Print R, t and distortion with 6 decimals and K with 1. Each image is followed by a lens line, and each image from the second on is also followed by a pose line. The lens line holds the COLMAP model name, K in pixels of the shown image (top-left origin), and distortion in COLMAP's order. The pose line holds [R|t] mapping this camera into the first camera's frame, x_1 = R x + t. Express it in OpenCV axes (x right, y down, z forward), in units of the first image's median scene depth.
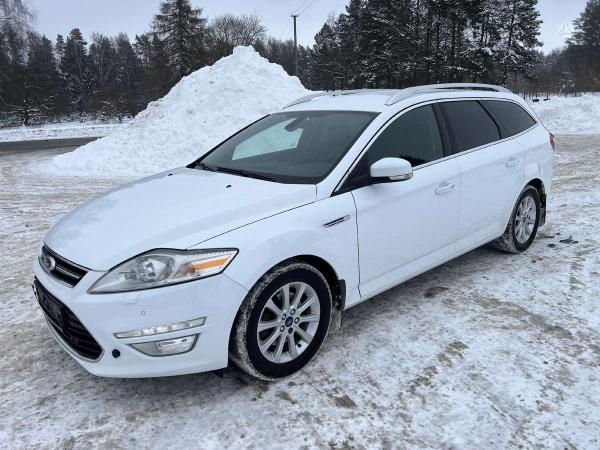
lens RADIAL K [[438.4, 0, 297.5], [0, 438.4, 233.9], [0, 0, 1]] dist [0.051249, -0.059217]
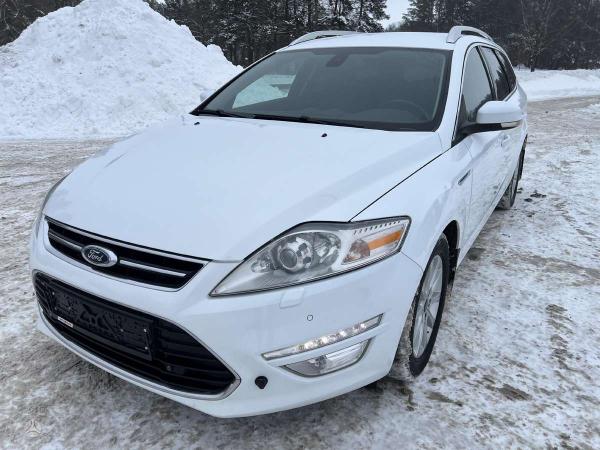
lens RADIAL K [[438.4, 0, 297.5], [0, 438.4, 233.9], [0, 0, 1]] dist [0.051249, -0.059217]
pose [[0.953370, -0.065227, 0.294672, -0.420176], [0.043074, 0.995778, 0.081063, -0.003843], [-0.298715, -0.064590, 0.952154, 0.282252]]
